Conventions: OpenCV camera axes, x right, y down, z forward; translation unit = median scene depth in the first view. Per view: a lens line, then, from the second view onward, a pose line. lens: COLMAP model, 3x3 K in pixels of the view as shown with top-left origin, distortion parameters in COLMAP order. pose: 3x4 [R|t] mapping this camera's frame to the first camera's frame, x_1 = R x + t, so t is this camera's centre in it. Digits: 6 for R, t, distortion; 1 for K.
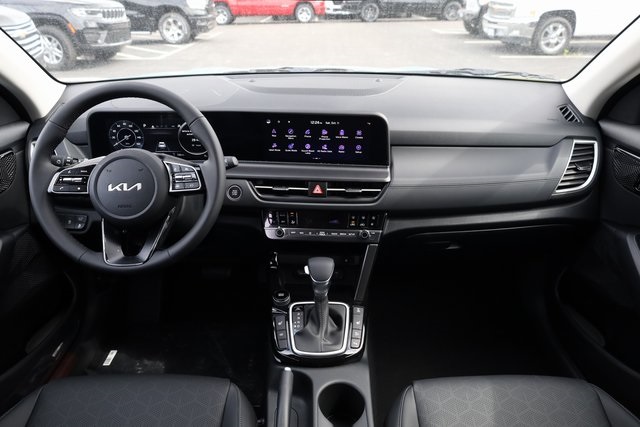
lens RADIAL K [[445.2, 0, 323.3], [0, 445.2, 214.1], [0, 0, 1]] dist [0.001358, -0.010059]
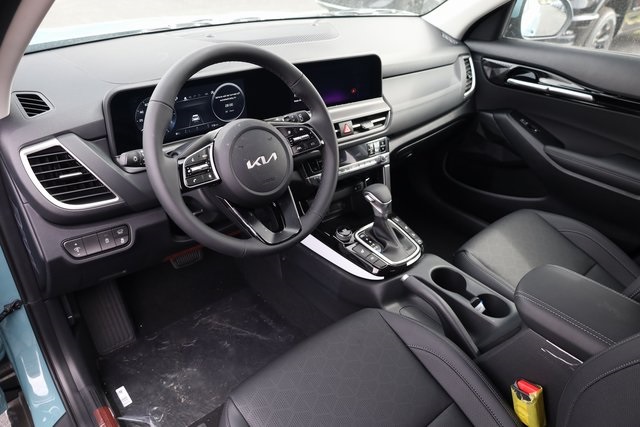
lens RADIAL K [[445.2, 0, 323.7], [0, 445.2, 212.0], [0, 0, 1]] dist [0.001358, -0.010059]
pose [[0.759052, -0.318315, 0.567904, -0.740043], [0.256914, 0.947979, 0.187963, -0.081239], [-0.598193, 0.003228, 0.801346, 0.150191]]
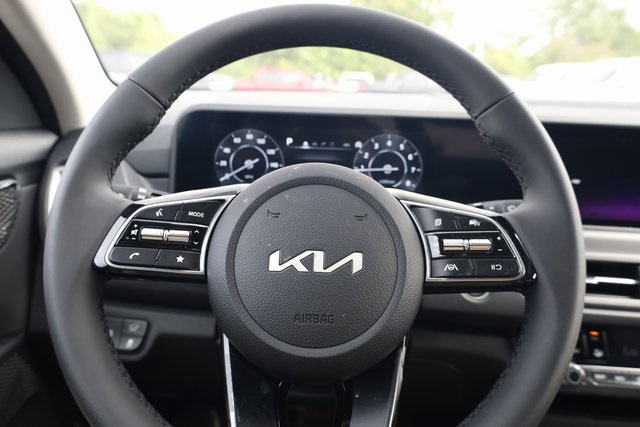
lens RADIAL K [[445.2, 0, 315.6], [0, 445.2, 216.3], [0, 0, 1]] dist [0.001358, -0.010059]
pose [[0.998927, 0.042561, -0.018264, -0.360128], [-0.045316, 0.979618, -0.195691, -0.022253], [0.009563, 0.196309, 0.980496, 0.532135]]
